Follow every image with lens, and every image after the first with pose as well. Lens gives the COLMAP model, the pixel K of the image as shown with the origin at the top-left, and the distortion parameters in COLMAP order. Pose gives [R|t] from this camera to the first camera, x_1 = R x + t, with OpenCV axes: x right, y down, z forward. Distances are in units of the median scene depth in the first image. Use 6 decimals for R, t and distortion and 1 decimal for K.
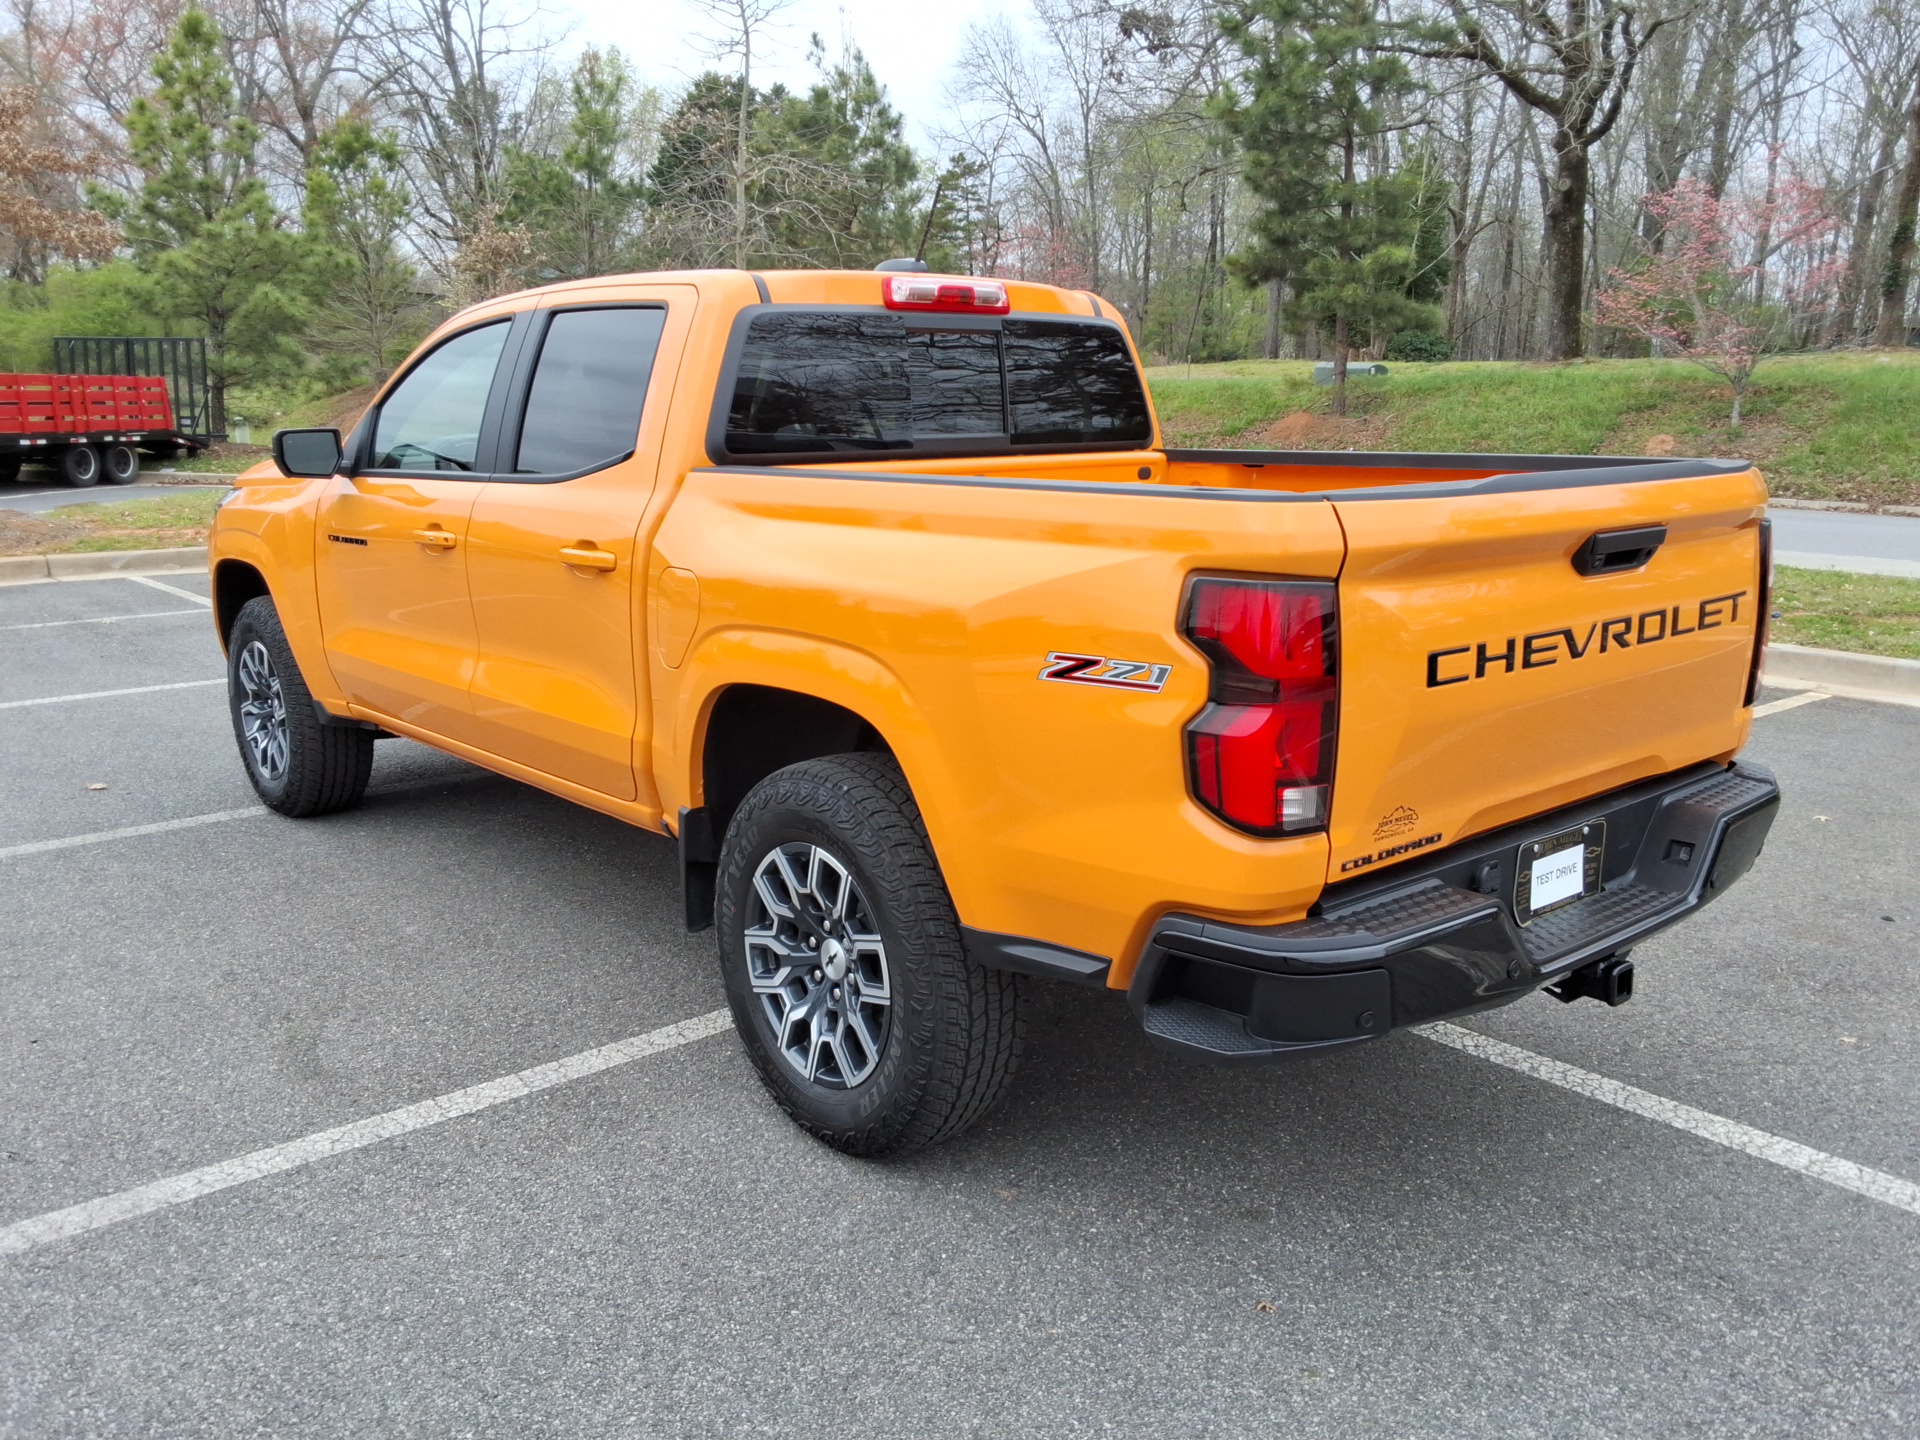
lens RADIAL K [[1547.3, 0, 966.8], [0, 1547.3, 696.9], [0, 0, 1]] dist [0.091854, -0.138415]
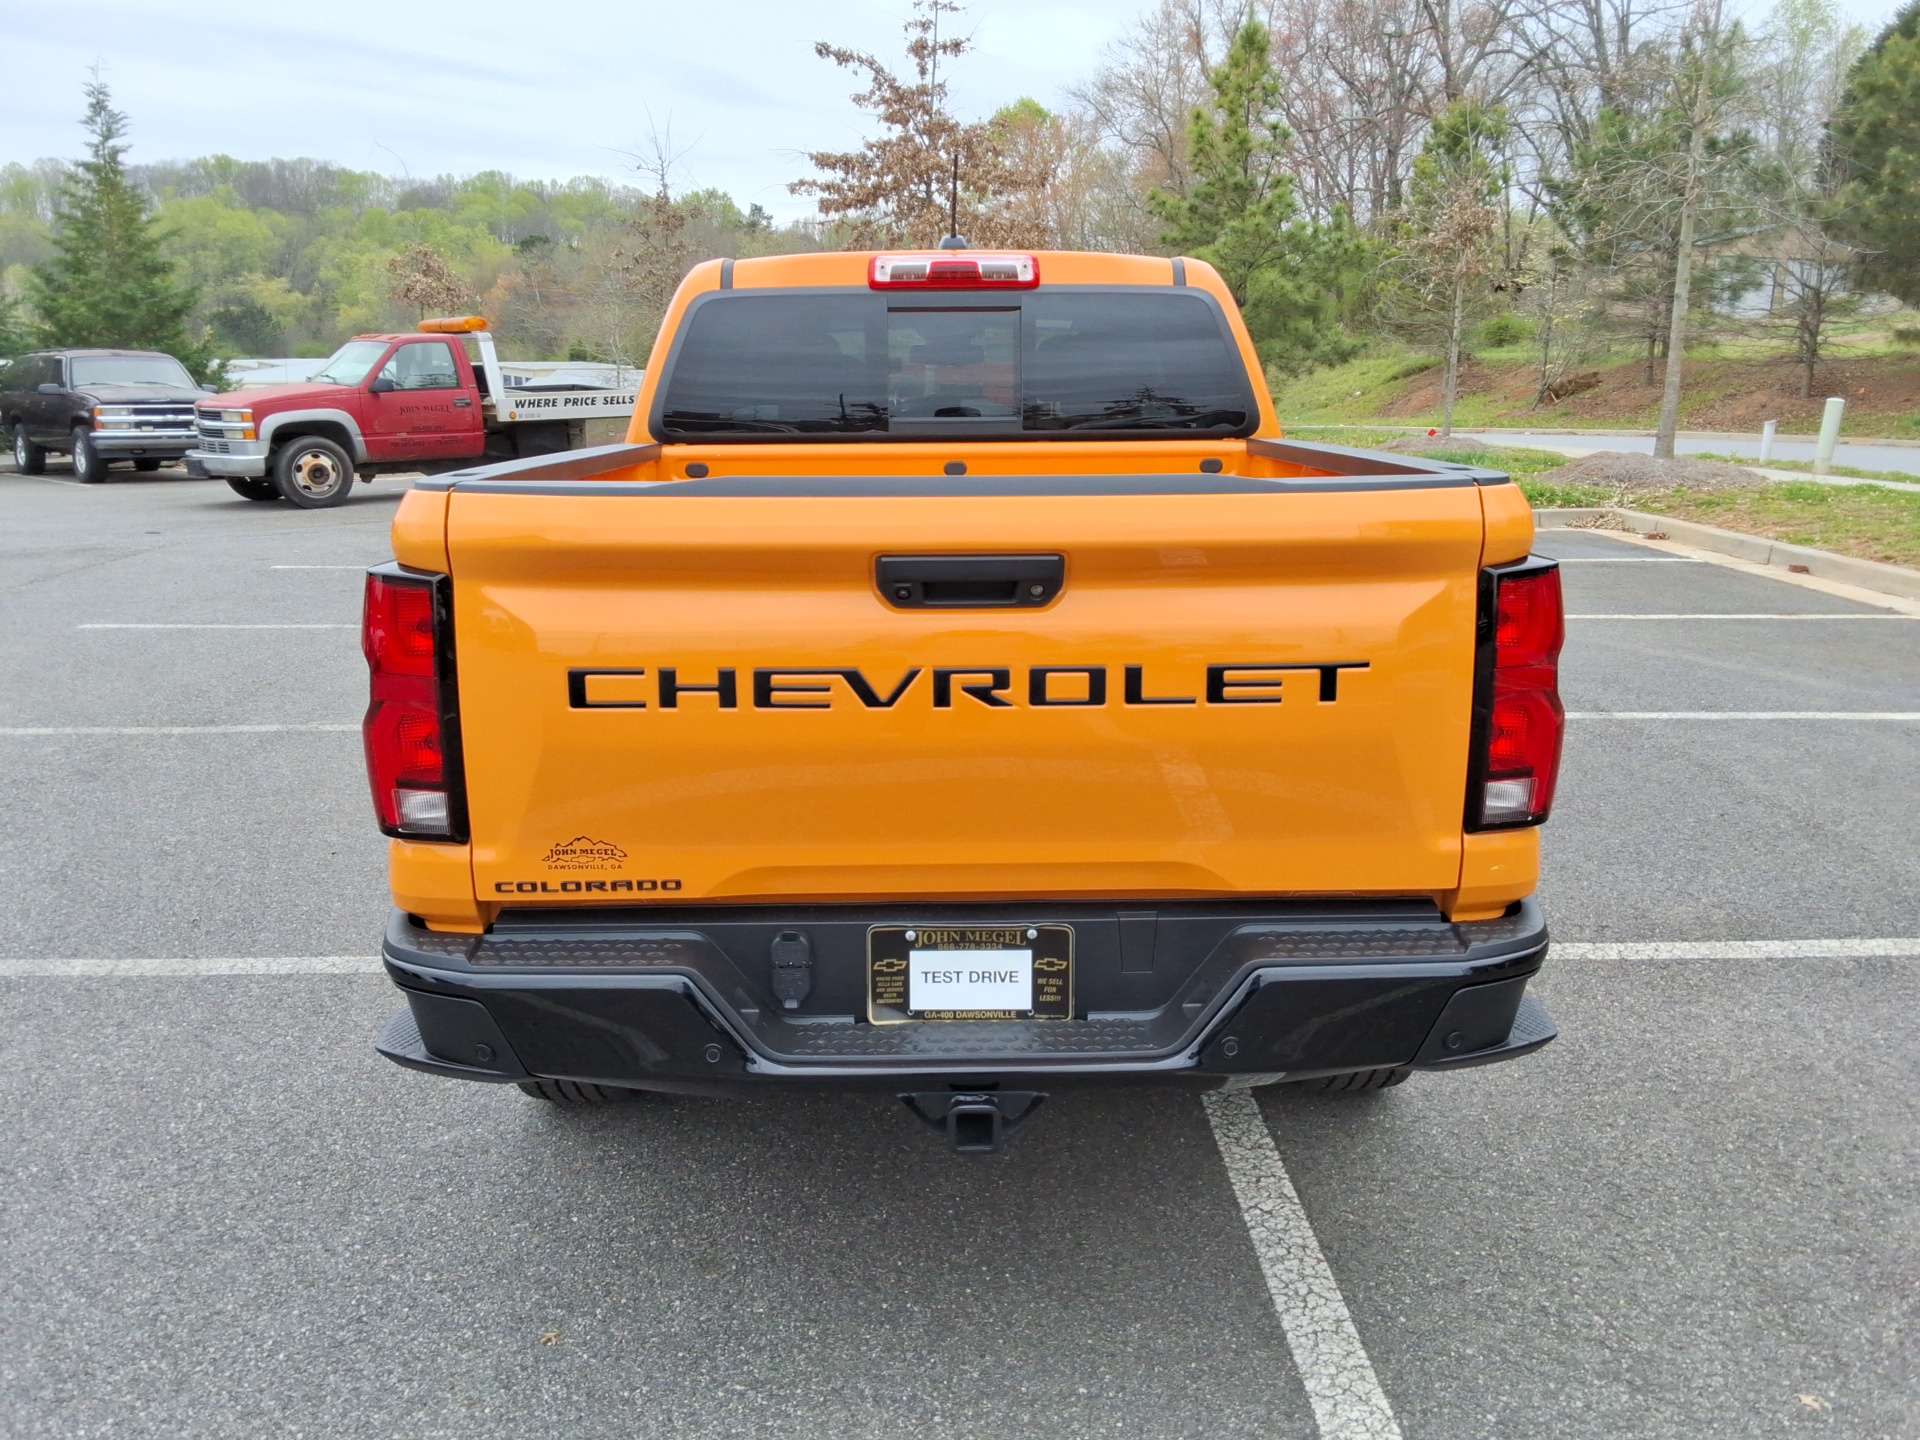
lens RADIAL K [[1547.3, 0, 983.3], [0, 1547.3, 695.0], [0, 0, 1]] dist [0.091854, -0.138415]
pose [[0.768603, 0.128426, -0.626703, 0.847256], [-0.120651, 0.991162, 0.055142, -0.074309], [0.628246, 0.033230, 0.777305, 0.370066]]
